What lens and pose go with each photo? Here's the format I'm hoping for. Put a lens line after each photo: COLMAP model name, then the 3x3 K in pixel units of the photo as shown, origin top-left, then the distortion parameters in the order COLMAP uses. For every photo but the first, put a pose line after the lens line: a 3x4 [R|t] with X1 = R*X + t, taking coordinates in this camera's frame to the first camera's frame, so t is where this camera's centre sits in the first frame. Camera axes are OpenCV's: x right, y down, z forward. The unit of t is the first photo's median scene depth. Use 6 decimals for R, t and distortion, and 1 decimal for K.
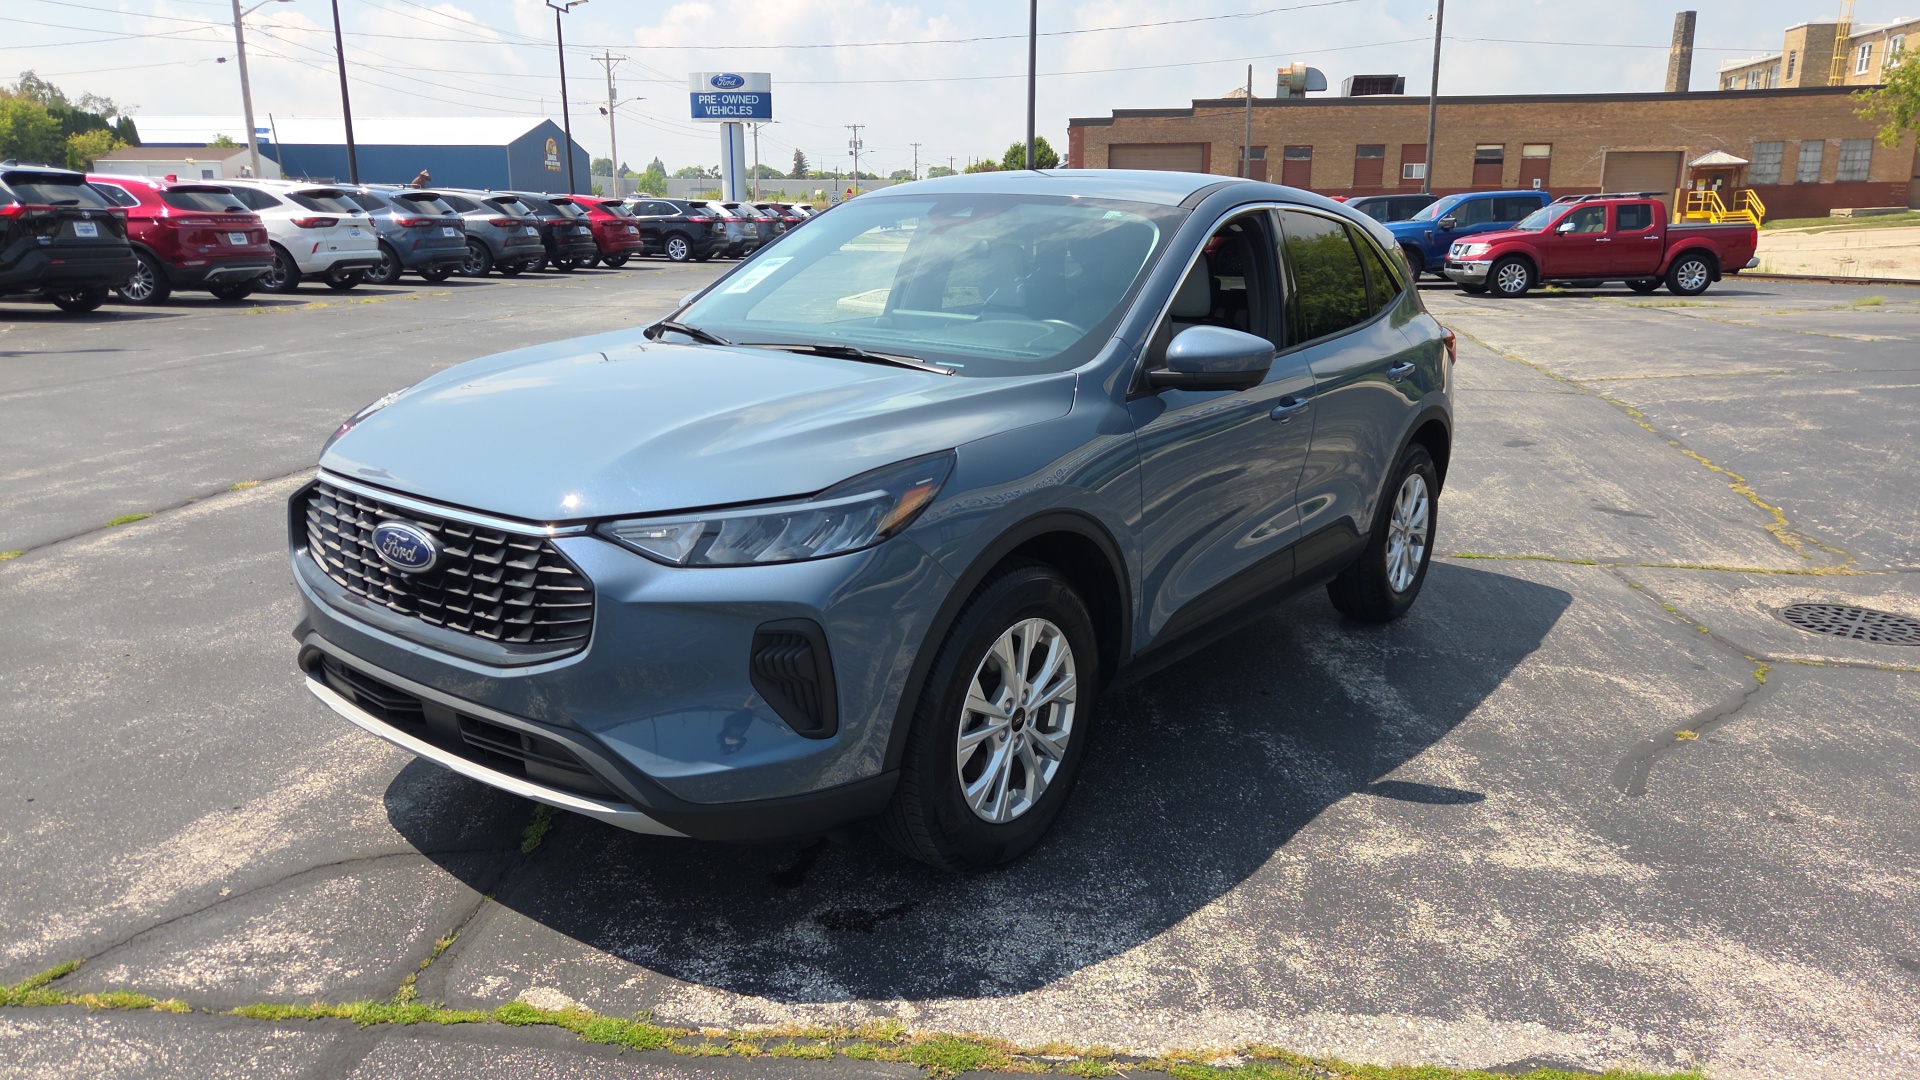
lens RADIAL K [[1300.8, 0, 961.6], [0, 1300.8, 527.6], [0, 0, 1]] dist [0.063292, -0.053250]
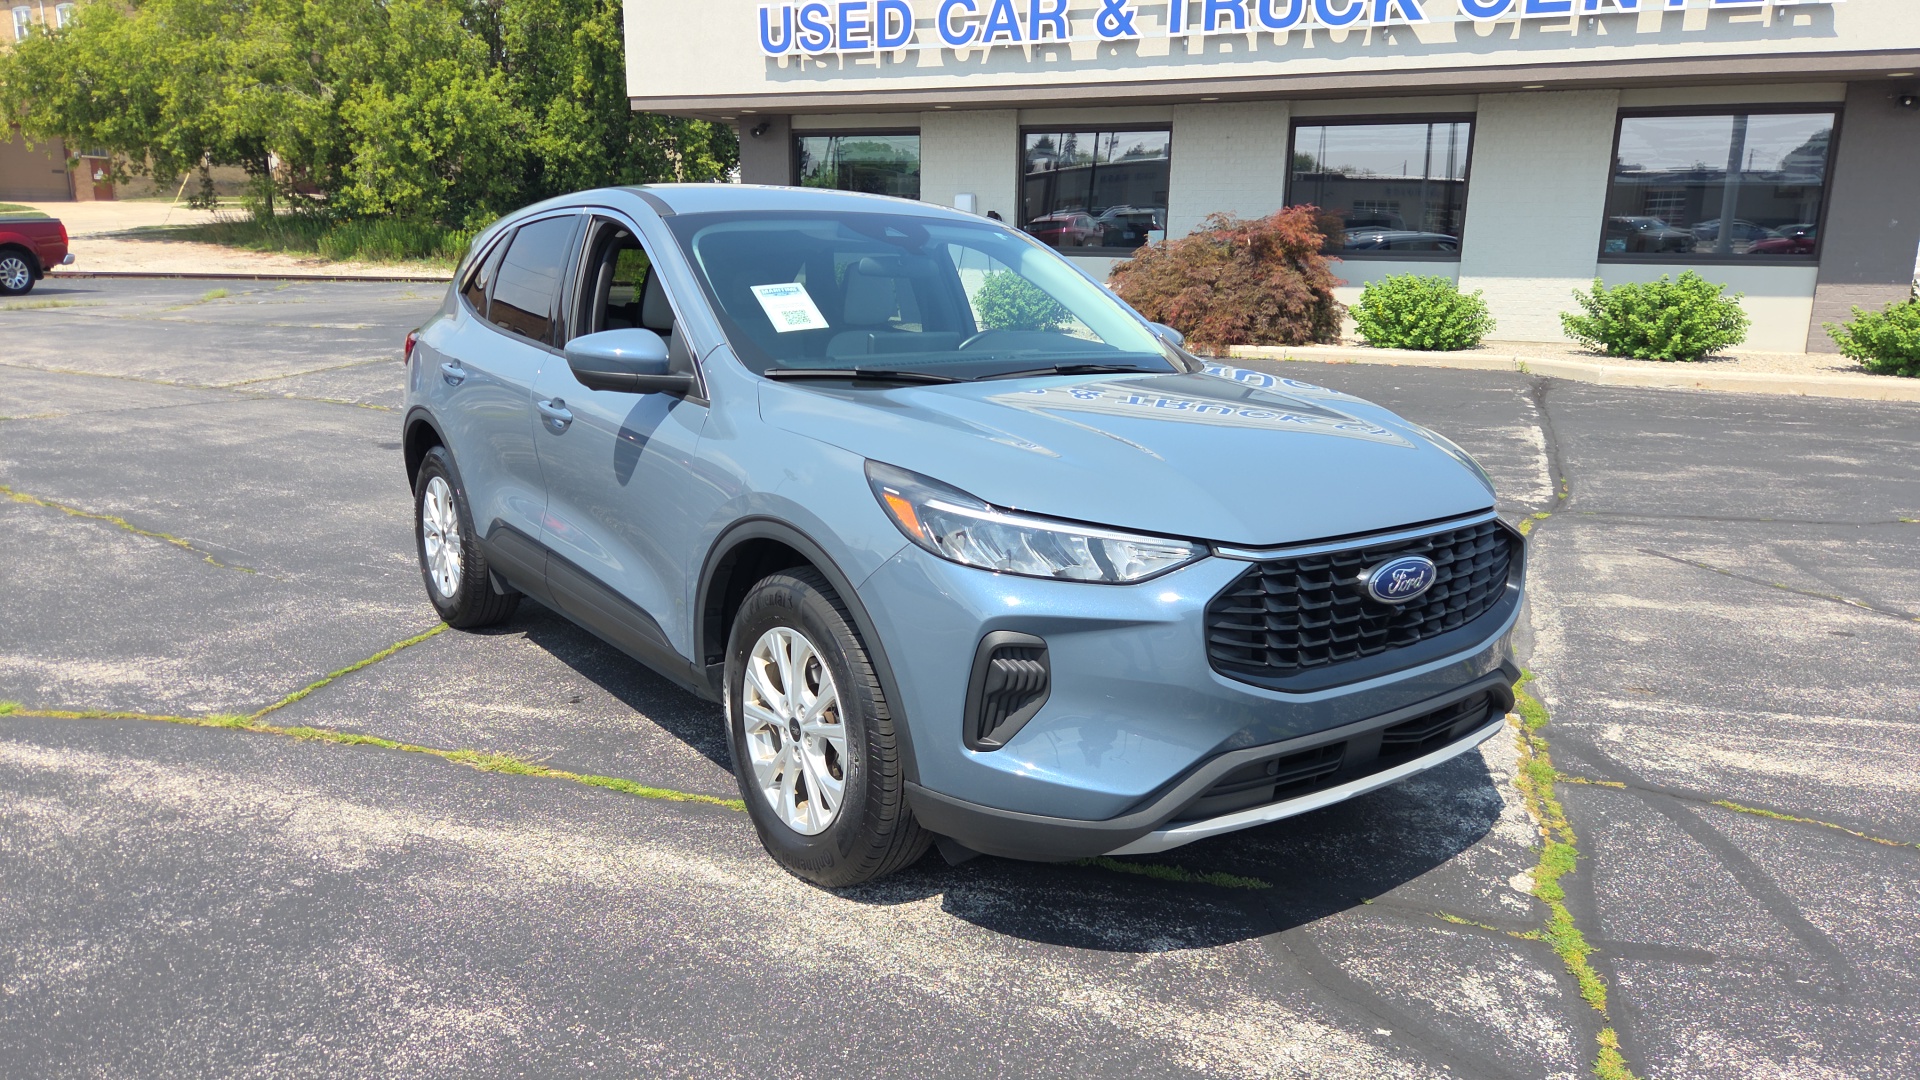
lens RADIAL K [[1300.8, 0, 972.1], [0, 1300.8, 538.7], [0, 0, 1]] dist [0.063292, -0.053250]
pose [[0.261866, -0.217341, 0.940313, -0.109800], [0.203199, 0.964889, 0.166433, -0.018996], [-0.943470, 0.147488, 0.296835, 0.075997]]
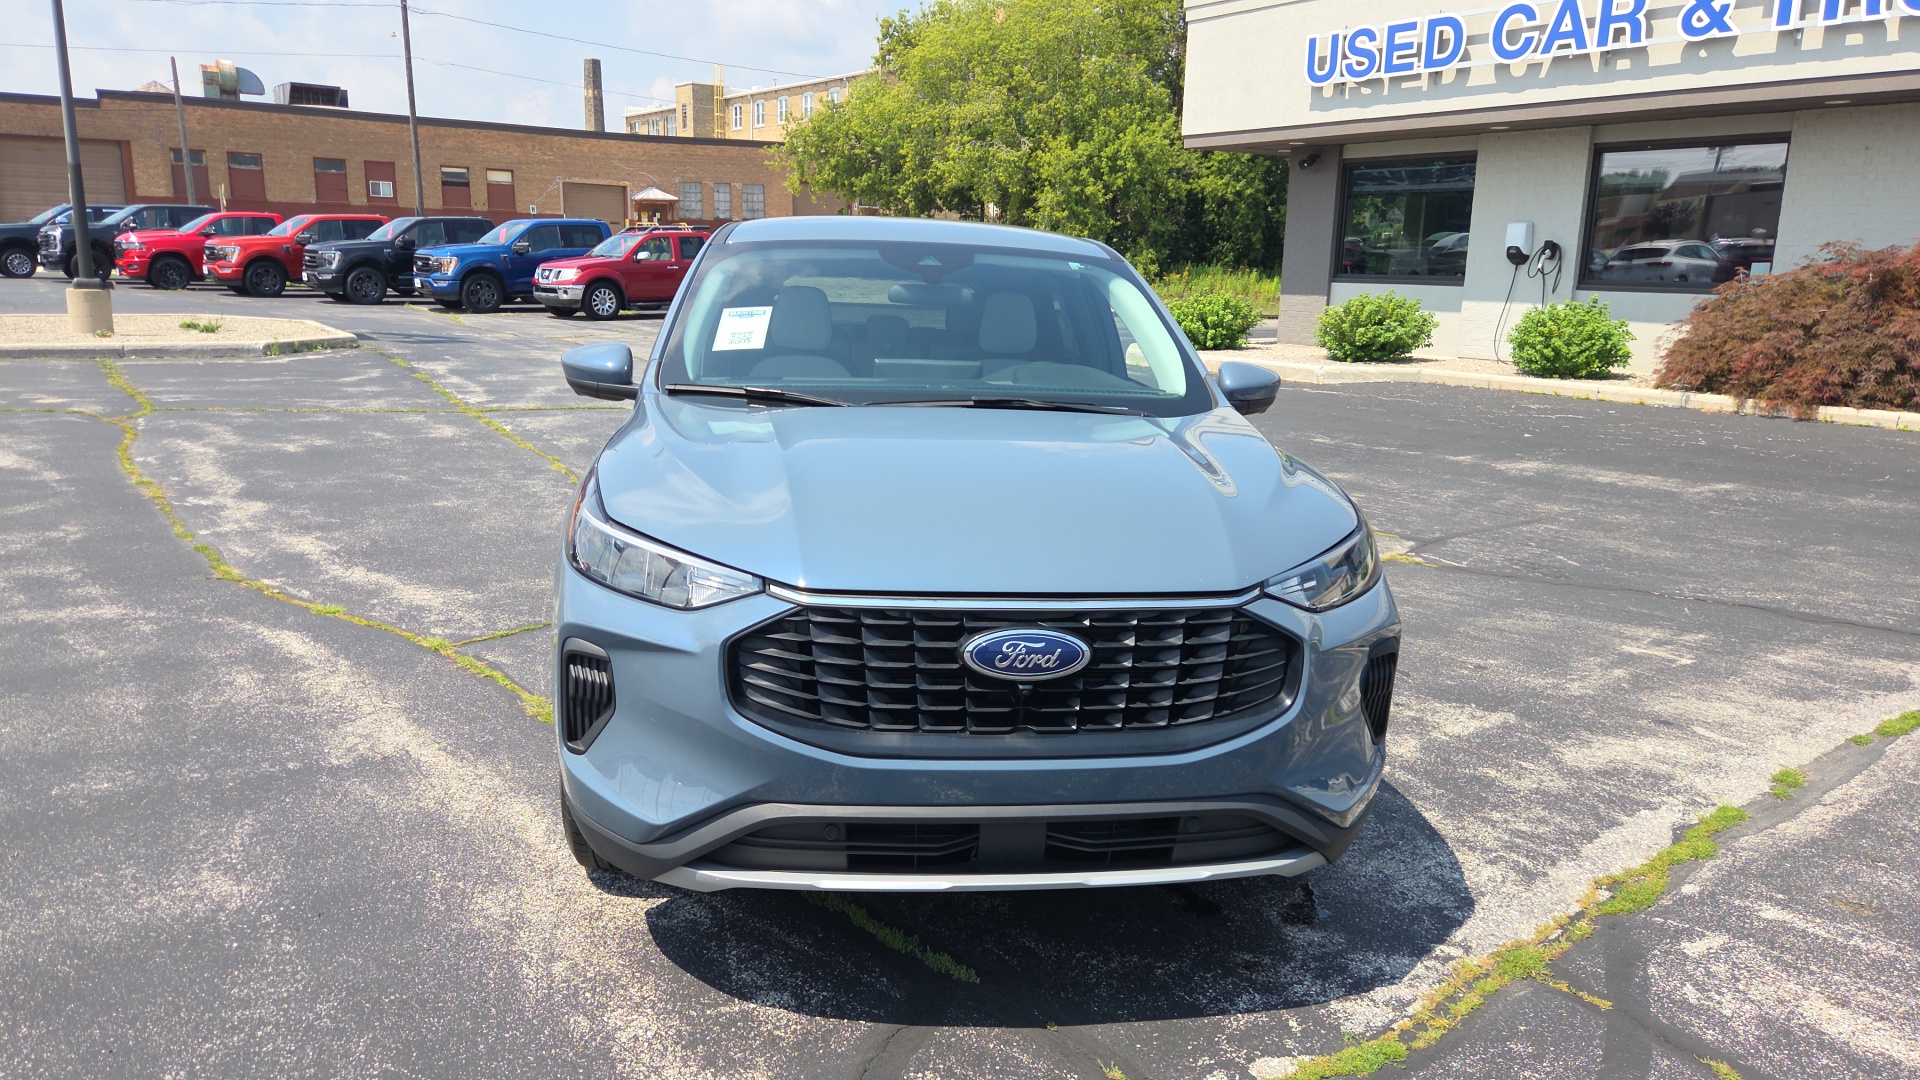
lens RADIAL K [[1300.8, 0, 953.7], [0, 1300.8, 524.8], [0, 0, 1]] dist [0.063292, -0.053250]
pose [[0.713446, -0.129321, 0.688673, -0.079293], [0.139849, 0.989328, 0.040900, -0.008636], [-0.686613, 0.067131, 0.723918, 0.029624]]
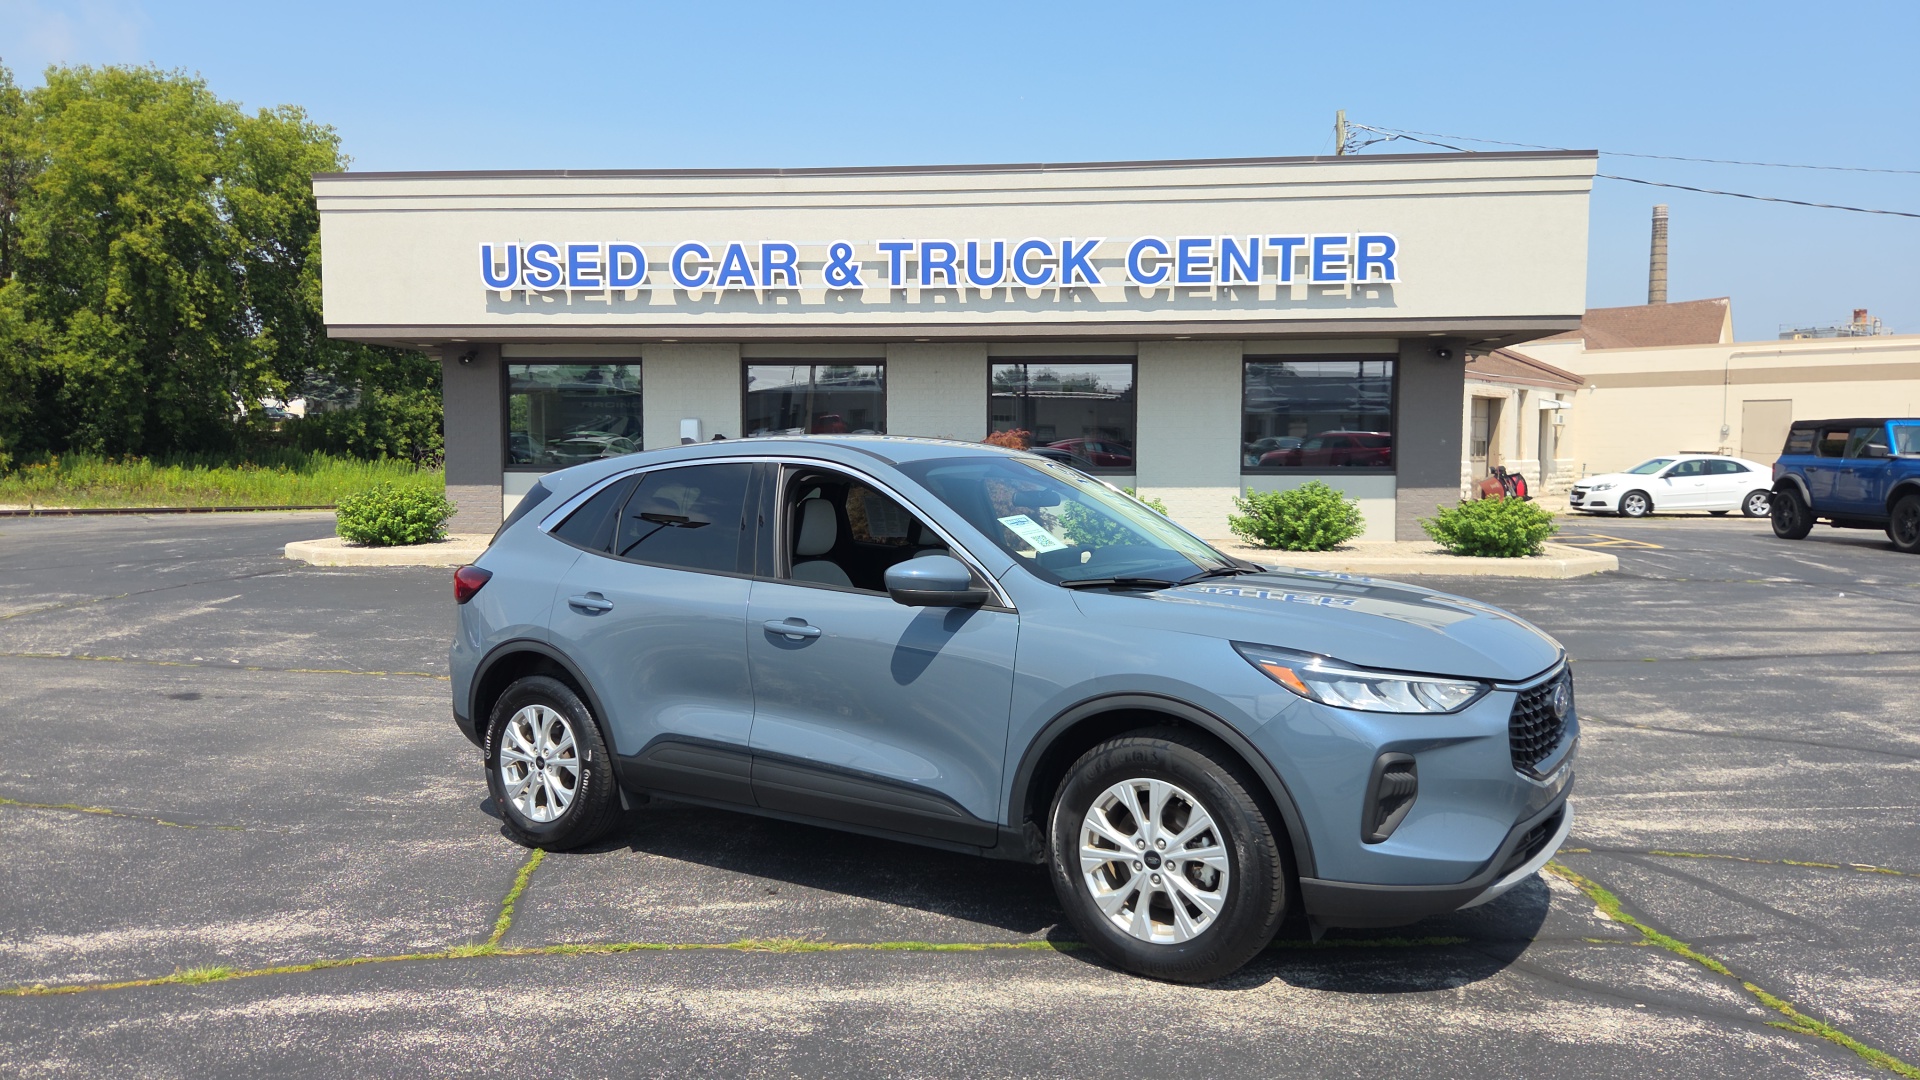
lens RADIAL K [[1300.8, 0, 976.9], [0, 1300.8, 515.1], [0, 0, 1]] dist [0.063292, -0.053250]
pose [[-0.078320, -0.052431, 0.995549, -0.141210], [0.222337, 0.972546, 0.068711, -0.033781], [-0.971819, 0.226729, -0.064513, 0.128308]]
